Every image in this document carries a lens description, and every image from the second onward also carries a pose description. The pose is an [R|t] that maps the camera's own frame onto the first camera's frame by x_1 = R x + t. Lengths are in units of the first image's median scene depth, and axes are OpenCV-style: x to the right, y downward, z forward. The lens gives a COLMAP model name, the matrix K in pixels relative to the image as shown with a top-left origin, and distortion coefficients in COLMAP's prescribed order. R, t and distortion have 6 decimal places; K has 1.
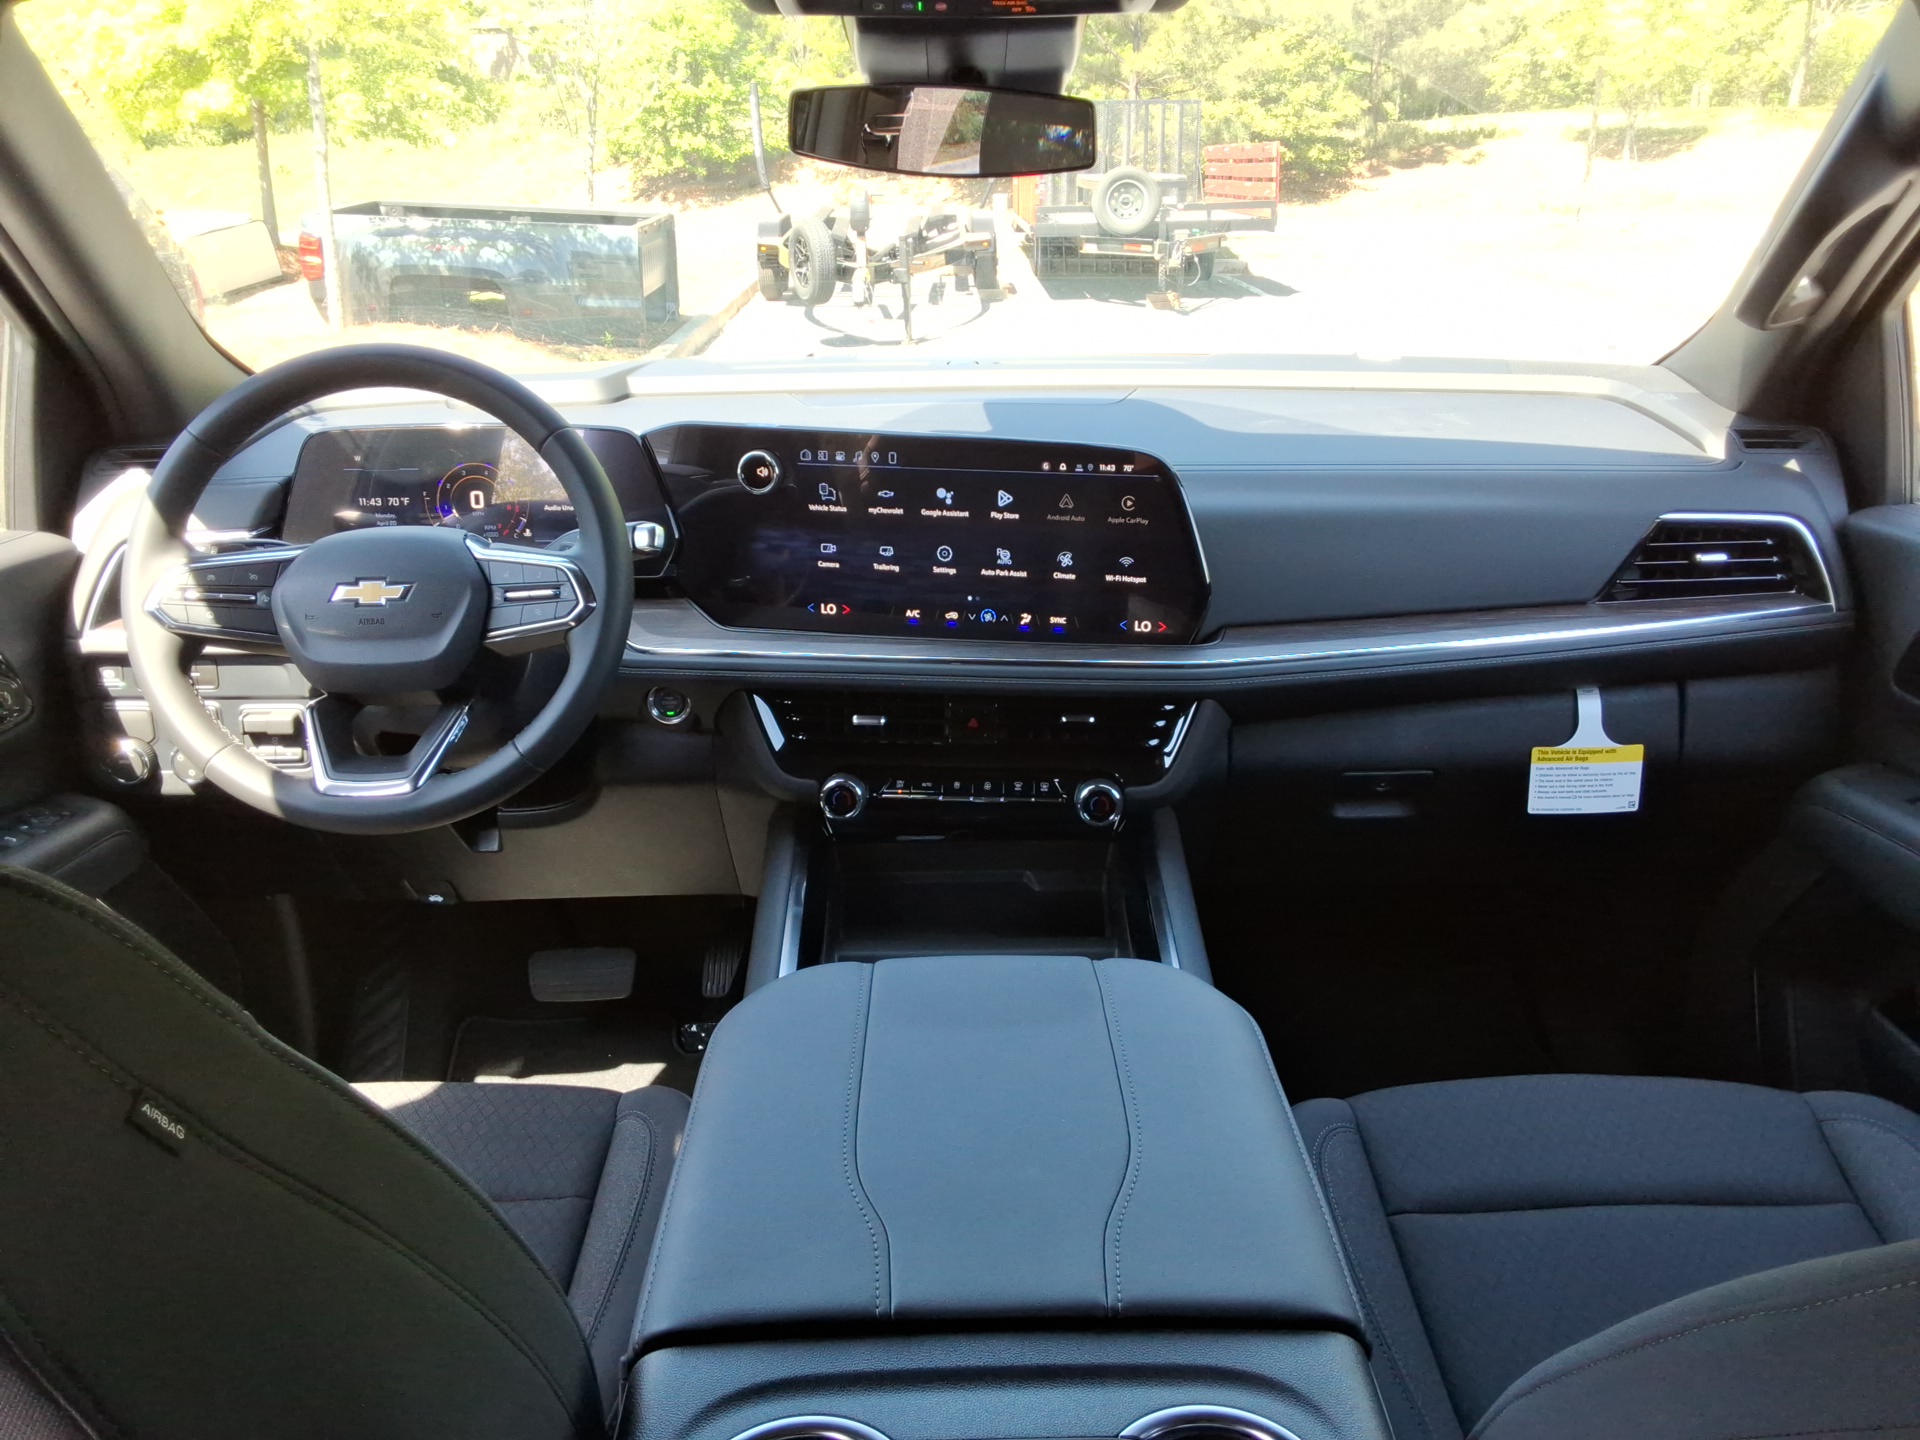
lens RADIAL K [[1541.7, 0, 968.0], [0, 1541.7, 723.8], [0, 0, 1]] dist [0.105633, -0.149566]
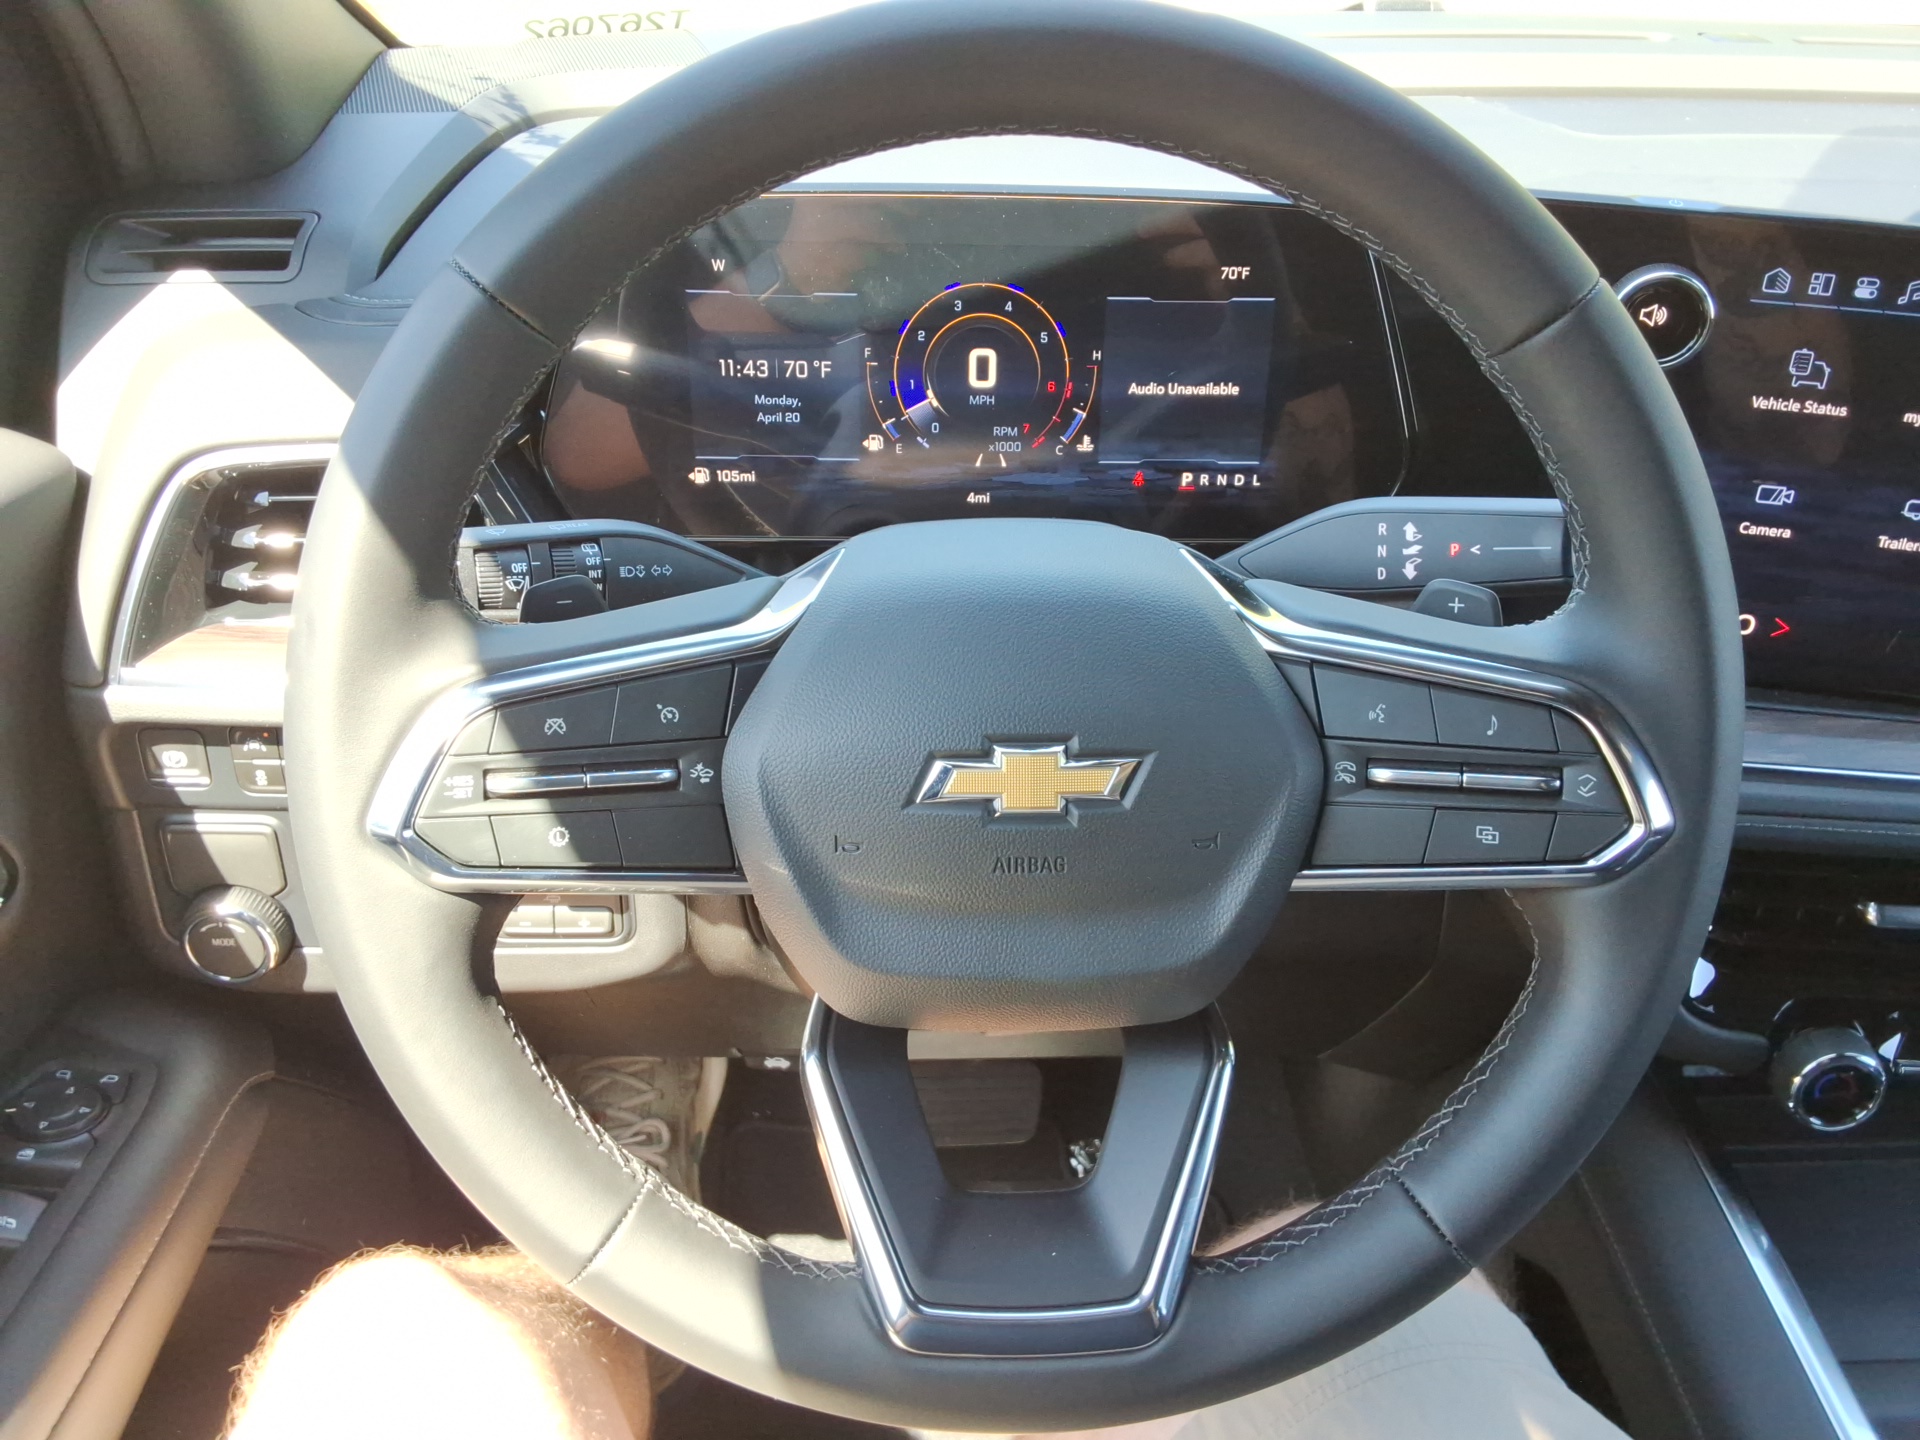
lens RADIAL K [[1541.7, 0, 959.2], [0, 1541.7, 721.6], [0, 0, 1]] dist [0.105633, -0.149566]
pose [[0.999198, 0.016906, 0.036285, -0.341776], [-0.024062, 0.978062, 0.206920, -0.139057], [-0.031991, -0.207627, 0.977685, 0.560434]]
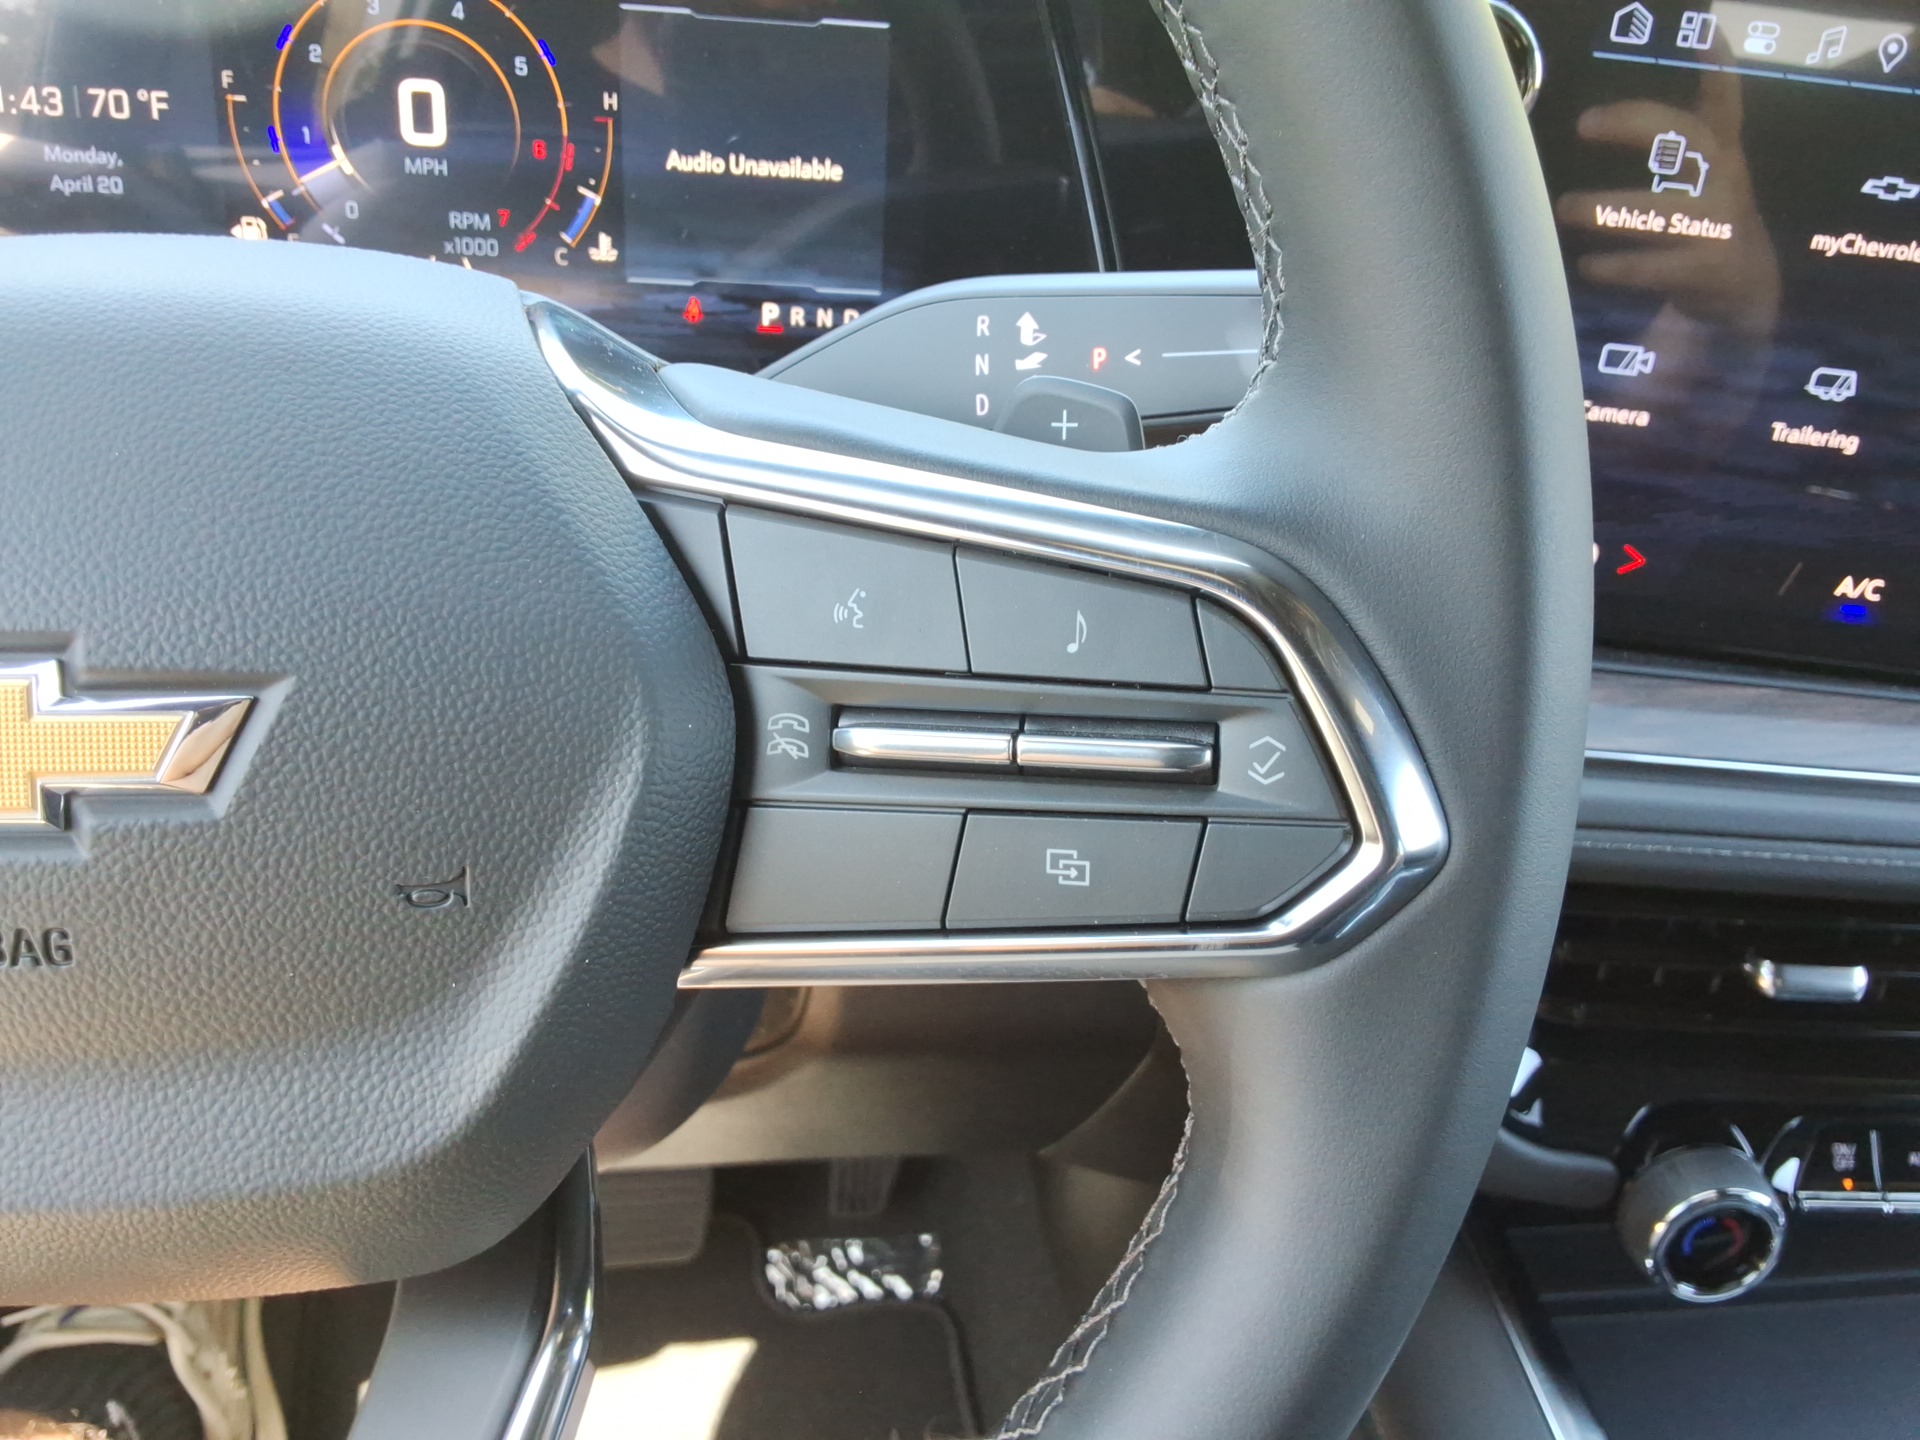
lens RADIAL K [[1570.1, 0, 958.4], [0, 1570.1, 730.4], [0, 0, 1]] dist [0.060260, -0.089755]
pose [[0.991675, 0.022587, 0.126770, -0.259102], [-0.047418, 0.979368, 0.196441, -0.098593], [-0.119718, -0.200817, 0.972286, 0.708237]]
